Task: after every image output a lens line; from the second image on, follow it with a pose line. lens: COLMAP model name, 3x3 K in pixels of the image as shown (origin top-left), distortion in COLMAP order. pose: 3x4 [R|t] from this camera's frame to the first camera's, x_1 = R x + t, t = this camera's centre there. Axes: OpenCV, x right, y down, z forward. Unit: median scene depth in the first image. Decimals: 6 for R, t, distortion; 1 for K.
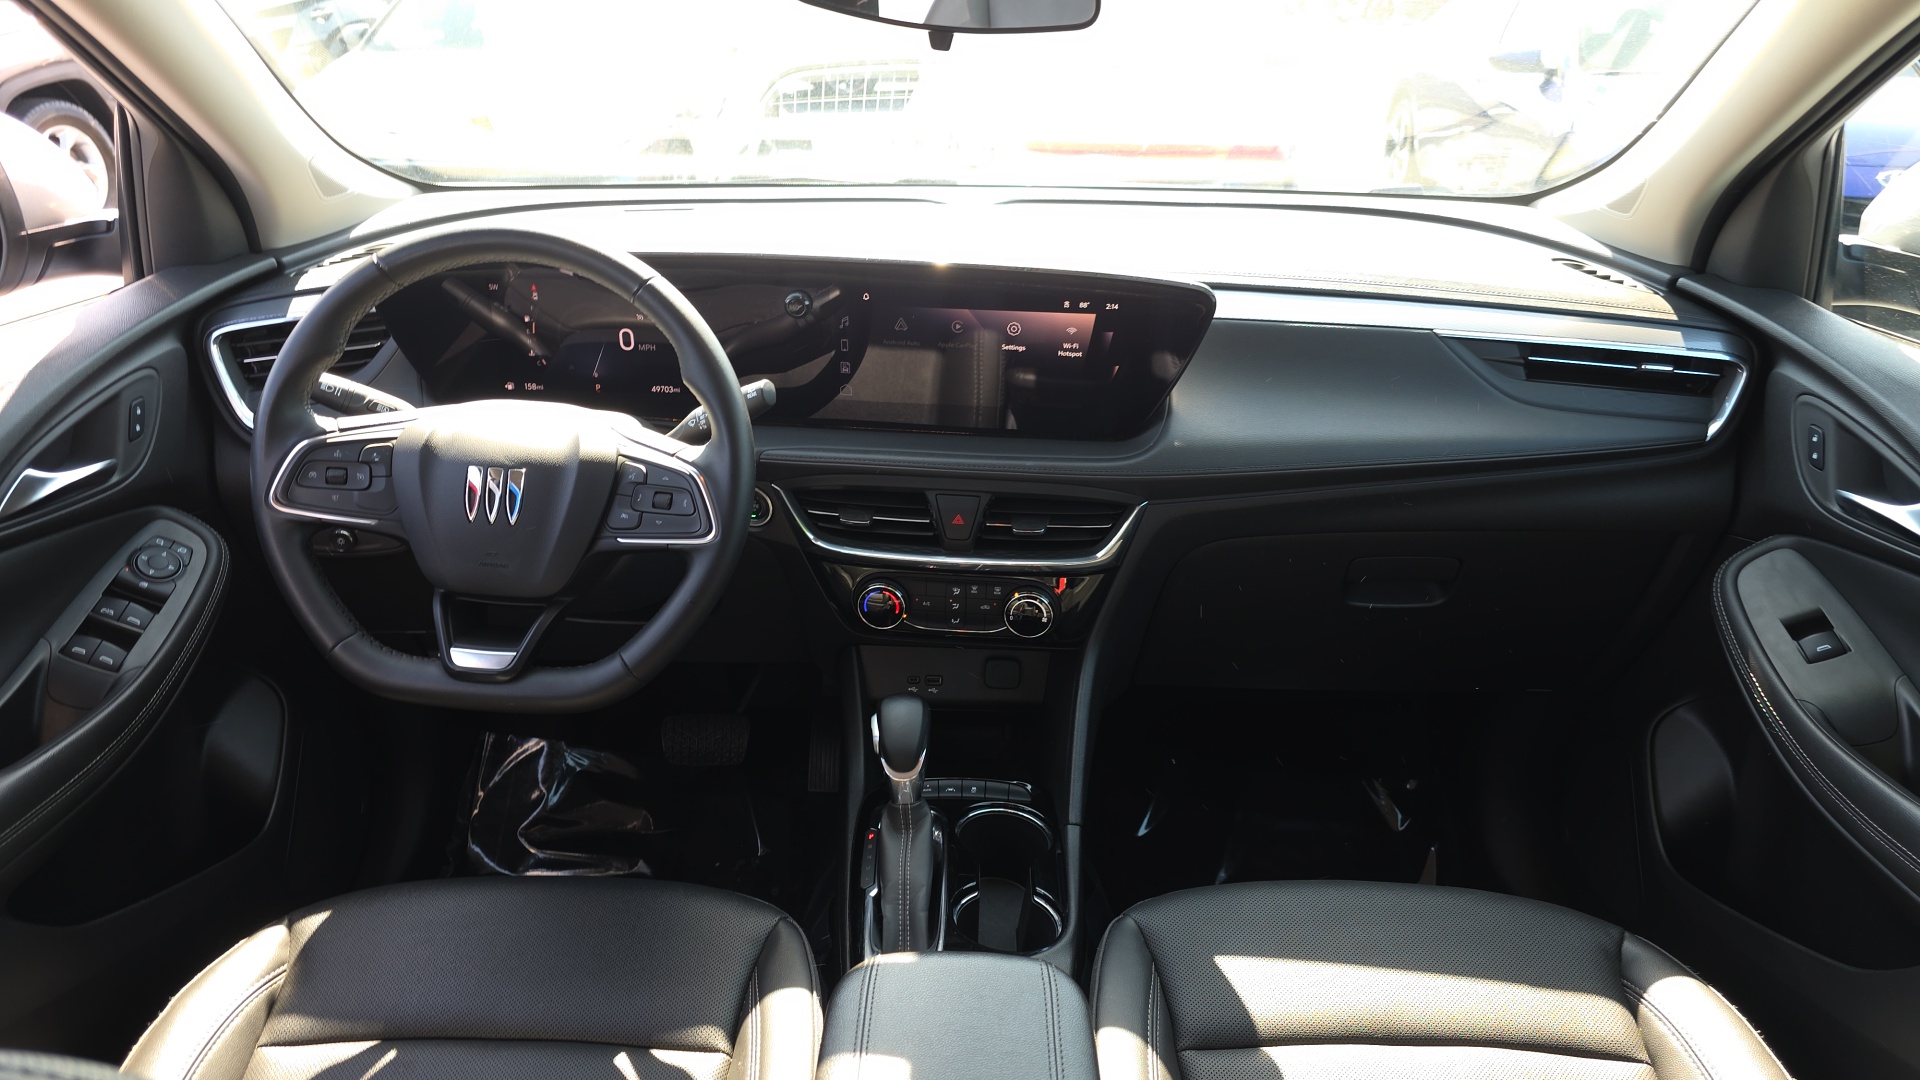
lens RADIAL K [[1307.1, 0, 960.0], [0, 1307.1, 540.0], [0, 0, 1]] dist [0.077345, -0.092242]
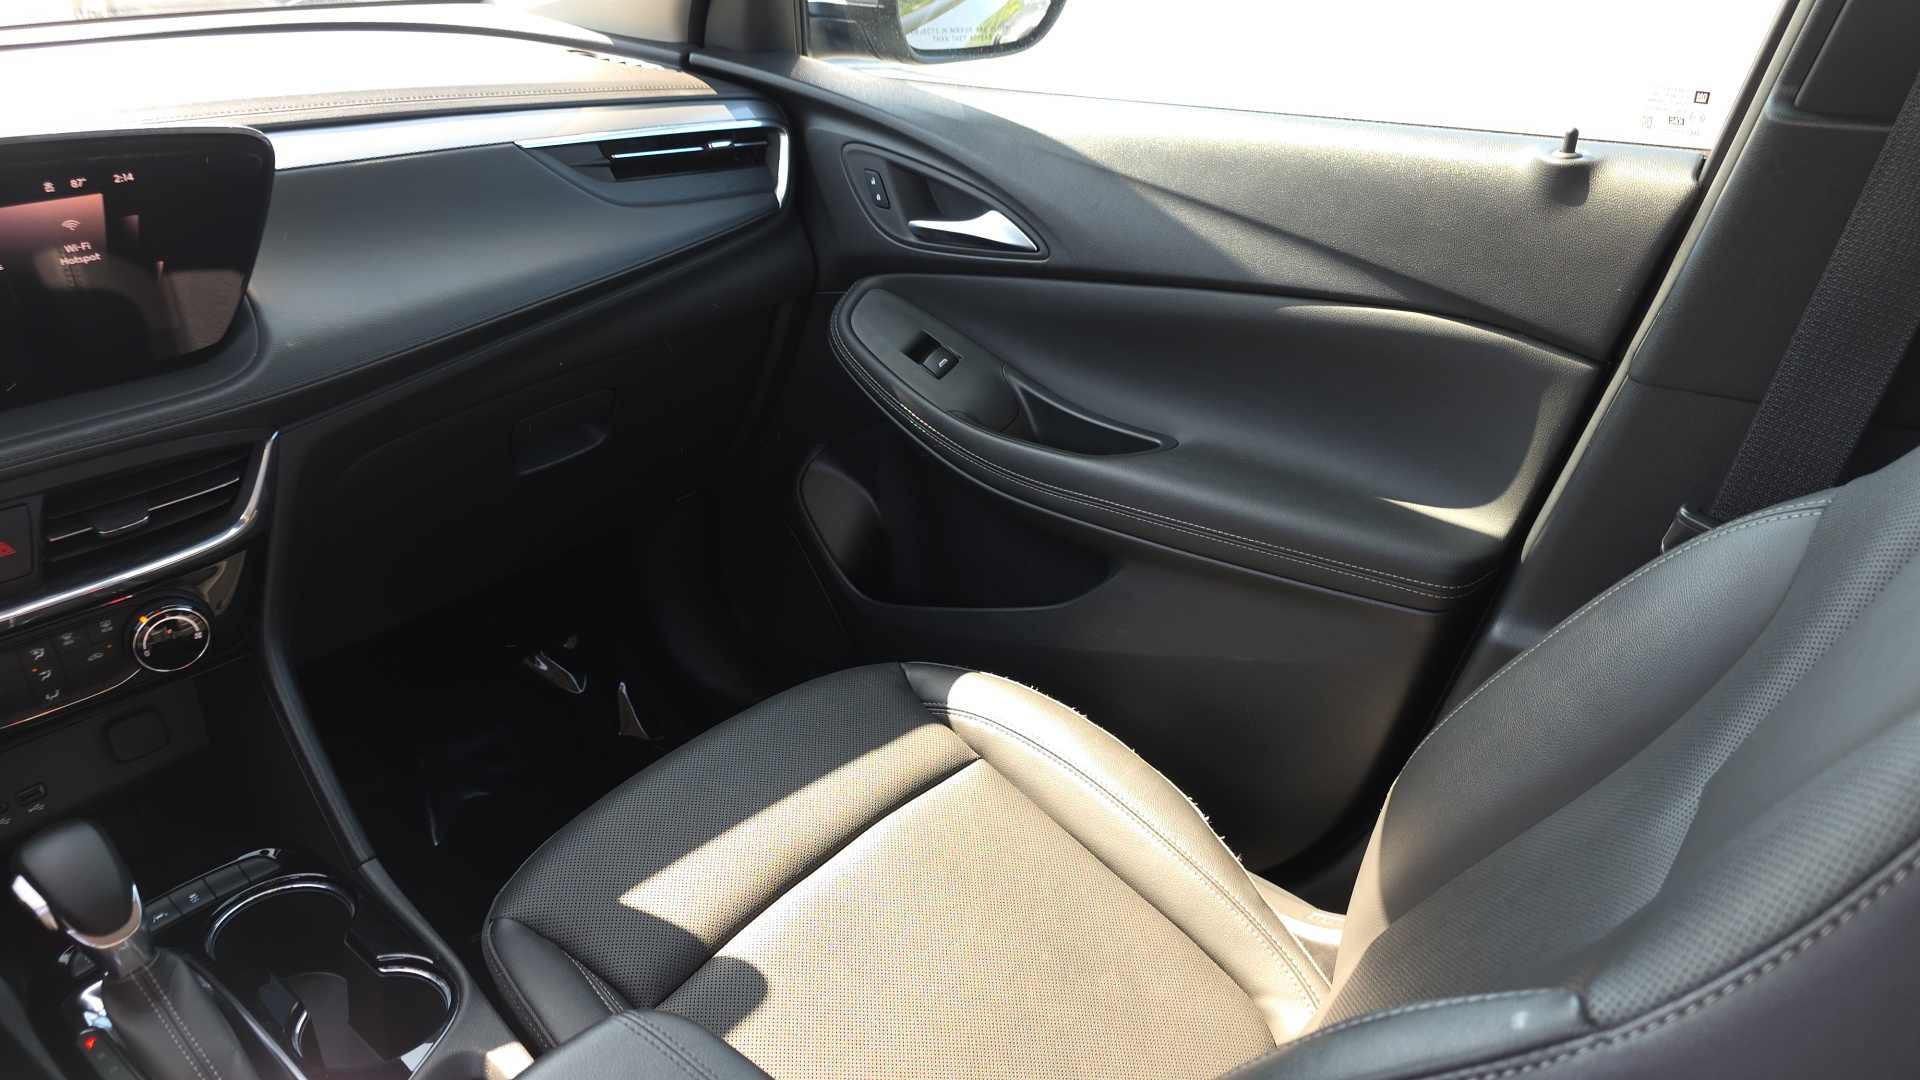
lens RADIAL K [[1289.4, 0, 931.5], [0, 1289.4, 533.9], [0, 0, 1]] dist [0.045989, -0.049233]
pose [[0.632468, -0.369852, 0.680583, -0.150115], [0.297706, 0.927222, 0.227224, -0.033390], [-0.715091, 0.058902, 0.696546, 0.230171]]
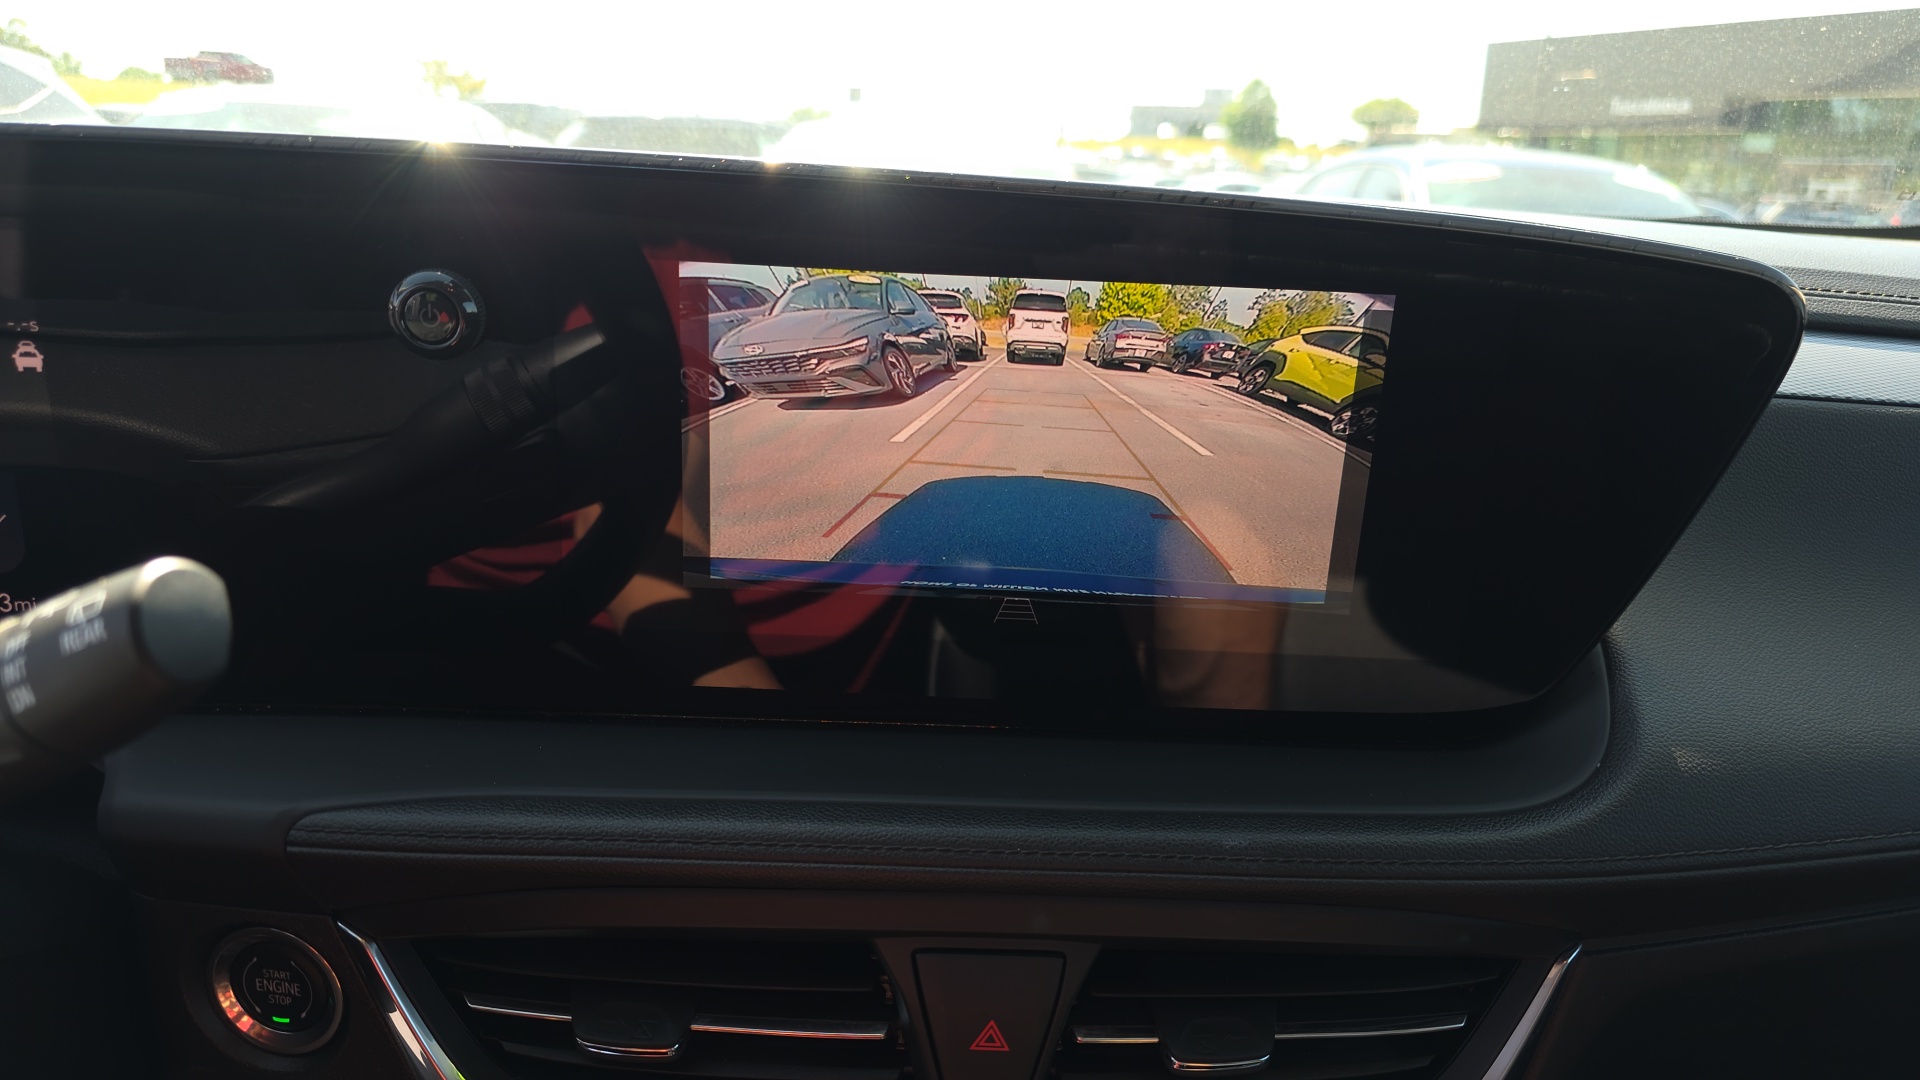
lens RADIAL K [[1280.6, 0, 959.1], [0, 1280.6, 546.5], [0, 0, 1]] dist [0.039339, -0.044709]
pose [[0.990020, -0.002883, 0.140898, -0.049744], [0.023262, 0.989419, -0.143206, -0.085234], [-0.138994, 0.145054, 0.979612, 0.721954]]
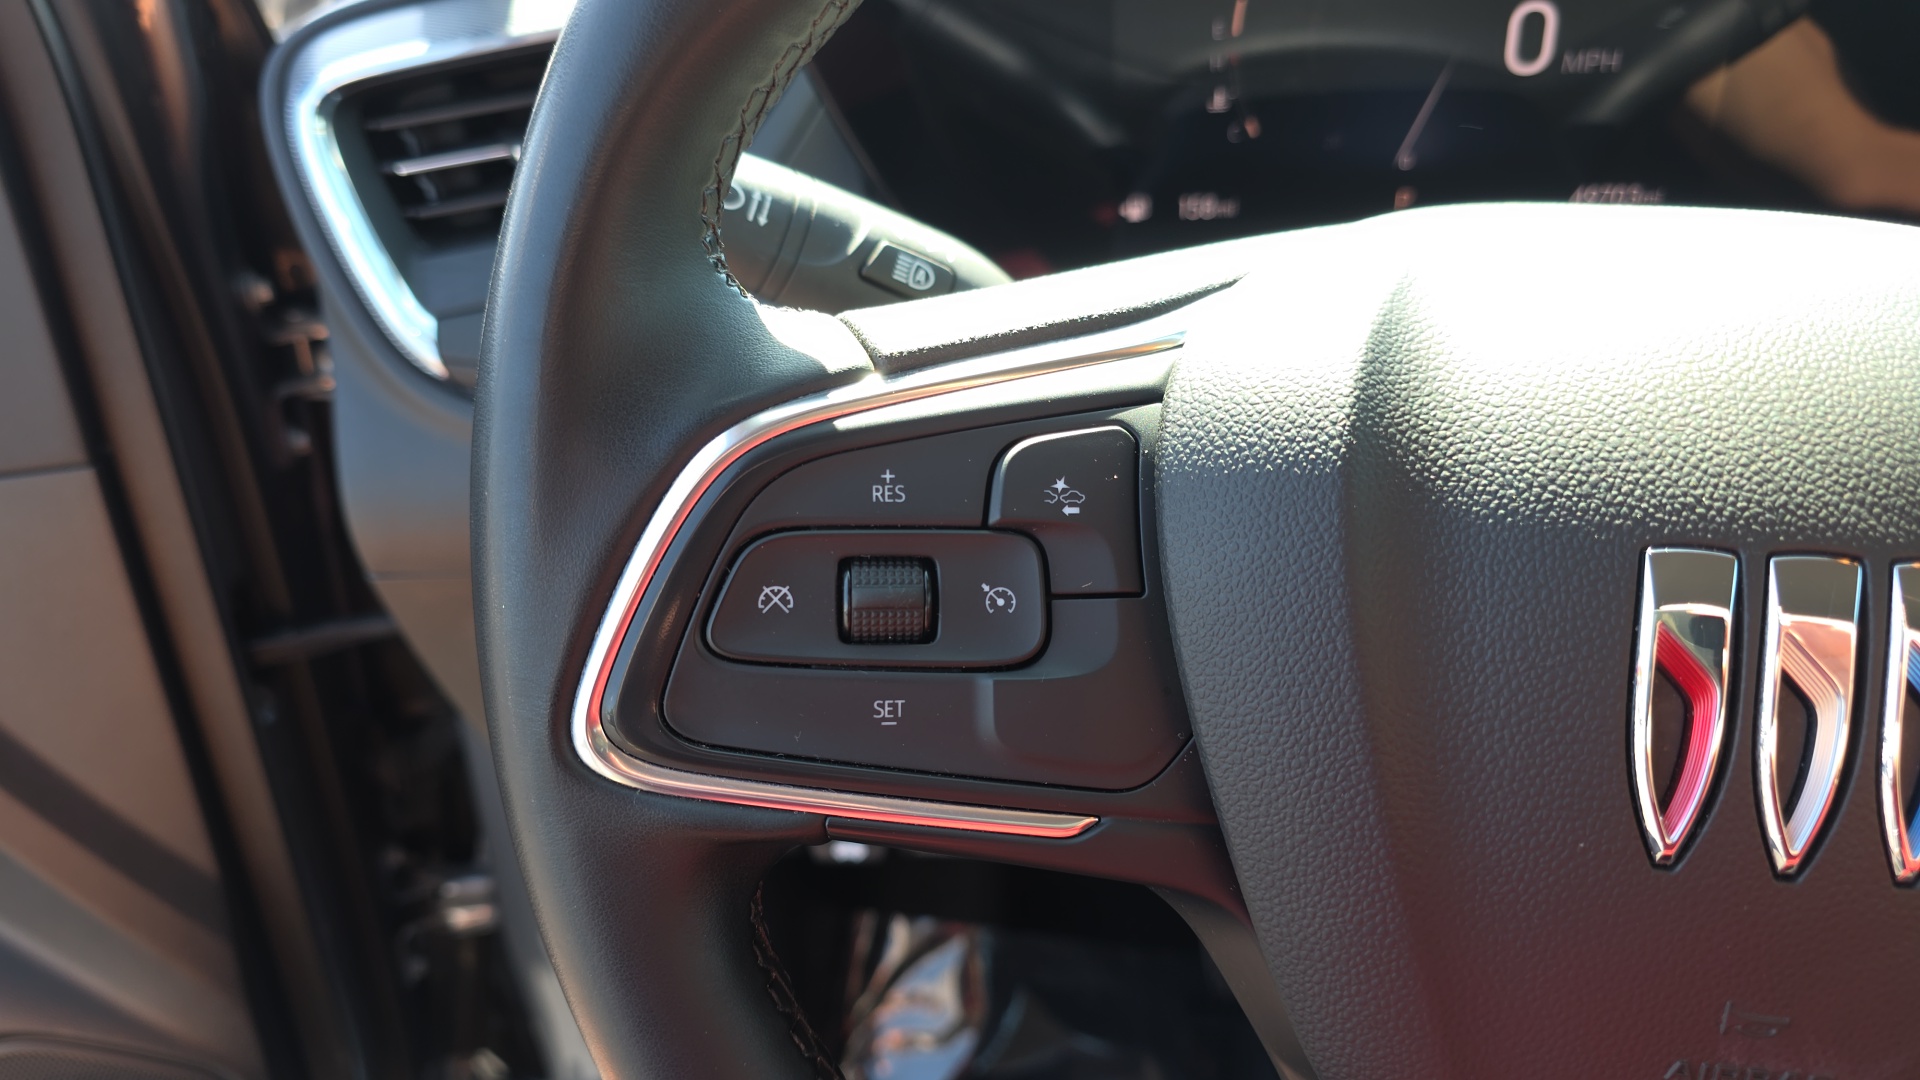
lens RADIAL K [[1346.7, 0, 960.0], [0, 1346.7, 540.0], [0, 0, 1]] dist [0.054270, -0.084284]
pose [[0.994751, -0.016767, -0.100943, -0.374504], [0.023846, 0.997308, 0.069334, -0.060457], [0.099509, -0.071377, 0.992473, 0.683186]]
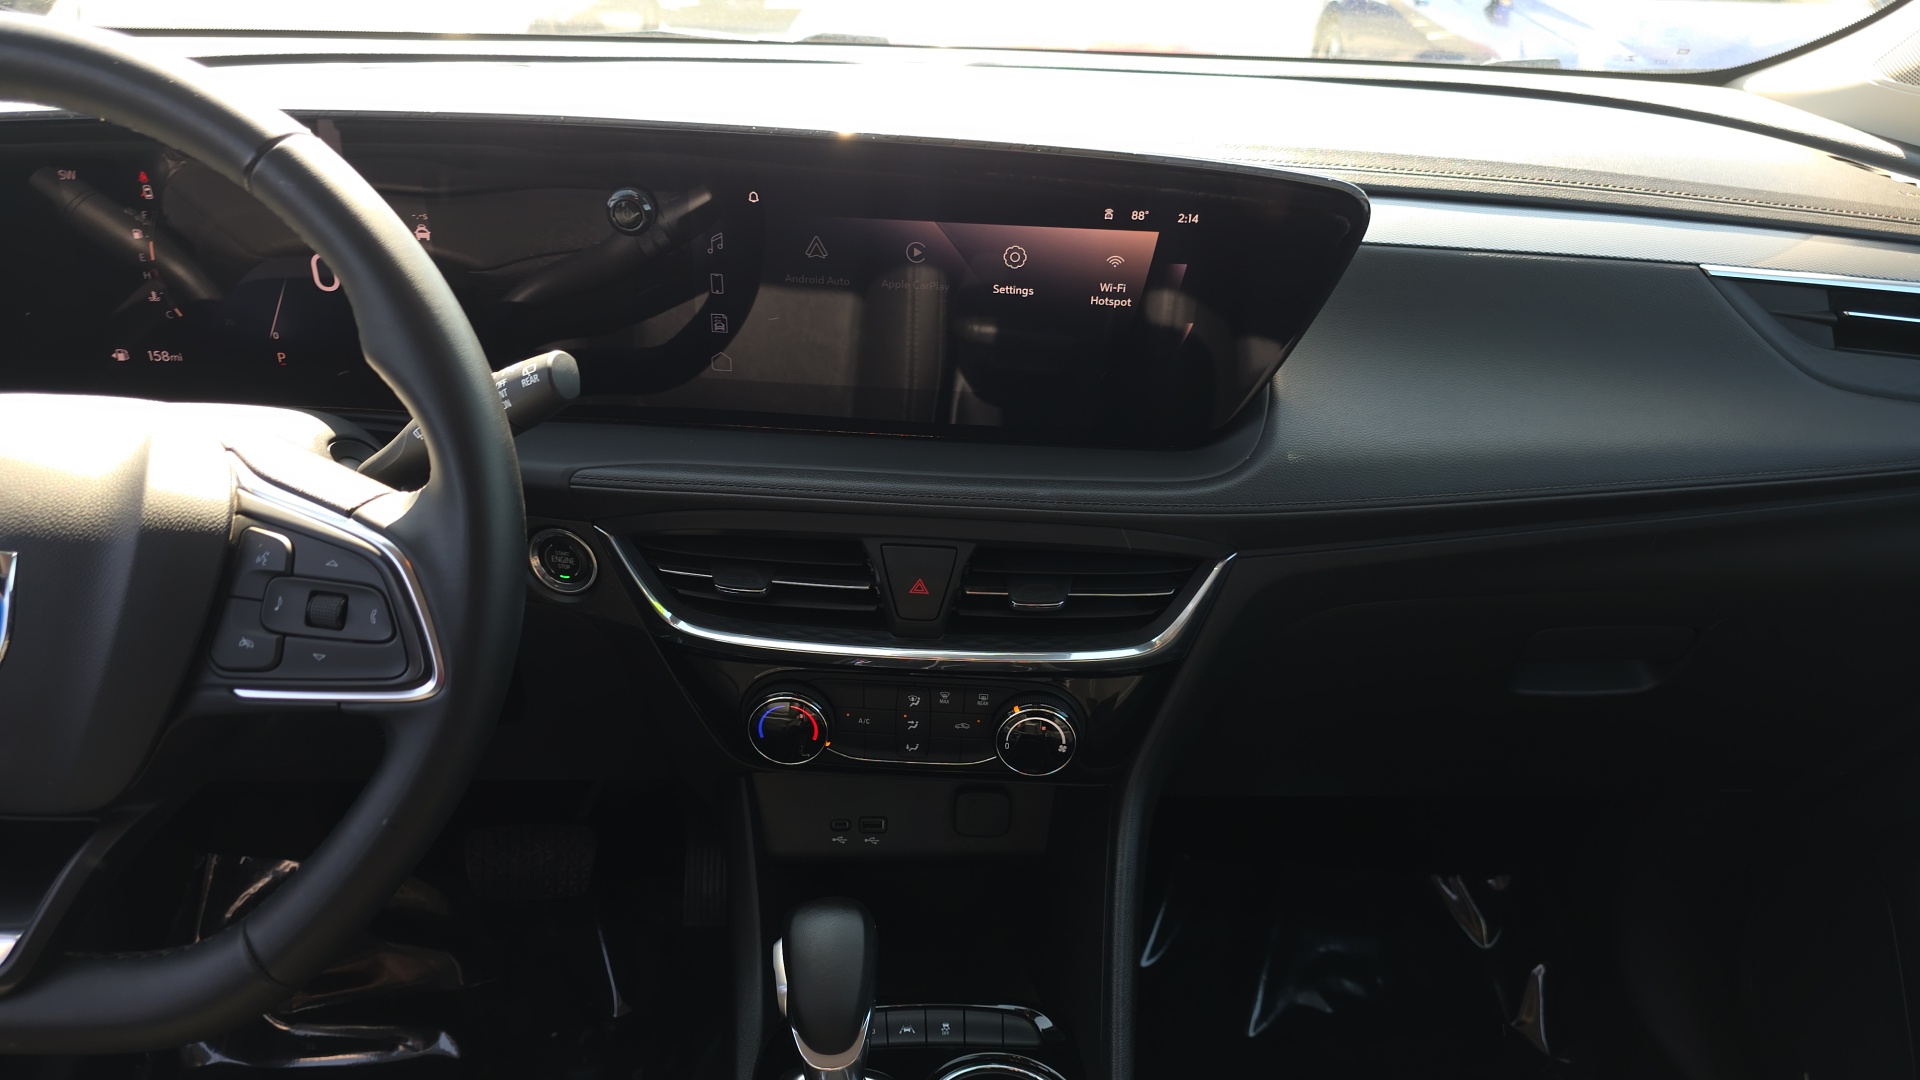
lens RADIAL K [[1298.0, 0, 957.6], [0, 1298.0, 562.7], [0, 0, 1]] dist [0.061949, -0.082557]
pose [[0.997178, -0.011032, 0.074259, -0.027863], [0.006414, 0.998046, 0.062150, -0.064162], [-0.074799, -0.061499, 0.995300, 0.431678]]
